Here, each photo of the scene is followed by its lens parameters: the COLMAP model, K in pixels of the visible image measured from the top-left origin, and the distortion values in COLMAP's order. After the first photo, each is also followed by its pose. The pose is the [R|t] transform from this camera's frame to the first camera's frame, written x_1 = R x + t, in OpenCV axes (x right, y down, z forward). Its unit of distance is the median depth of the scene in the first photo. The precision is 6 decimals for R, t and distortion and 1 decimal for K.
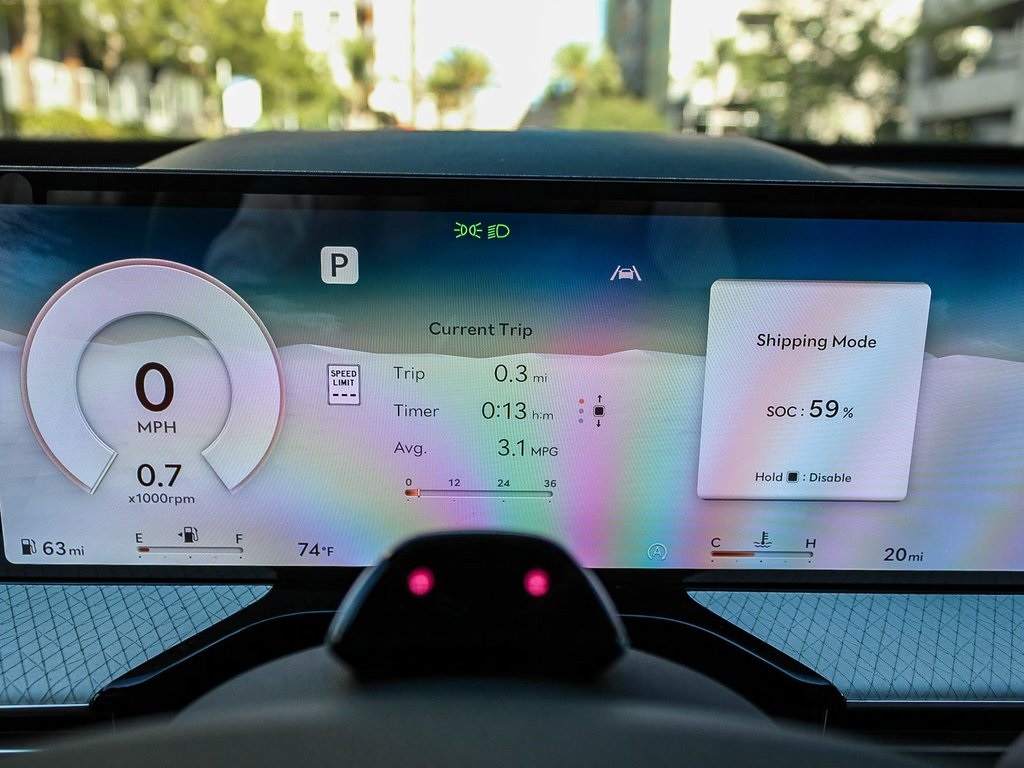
lens RADIAL K [[883.7, 0, 512.0], [0, 883.7, 384.0], [0, 0, 1]] dist [0.000160, -0.001280]
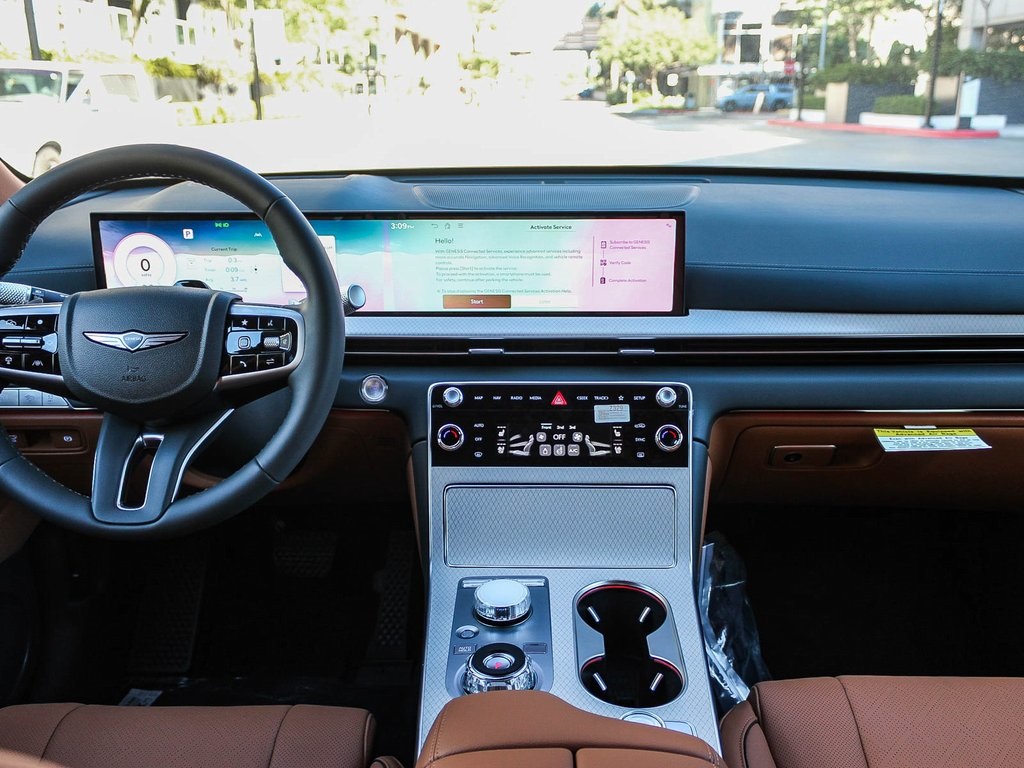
lens RADIAL K [[941.1, 0, 512.0], [0, 941.1, 384.0], [0, 0, 1]] dist [0.005733, -0.016608]
pose [[0.998380, -0.009705, -0.056059, 1.516457], [0.013109, 0.998071, 0.060682, 0.309646], [0.055362, -0.061319, 0.996582, -3.255550]]
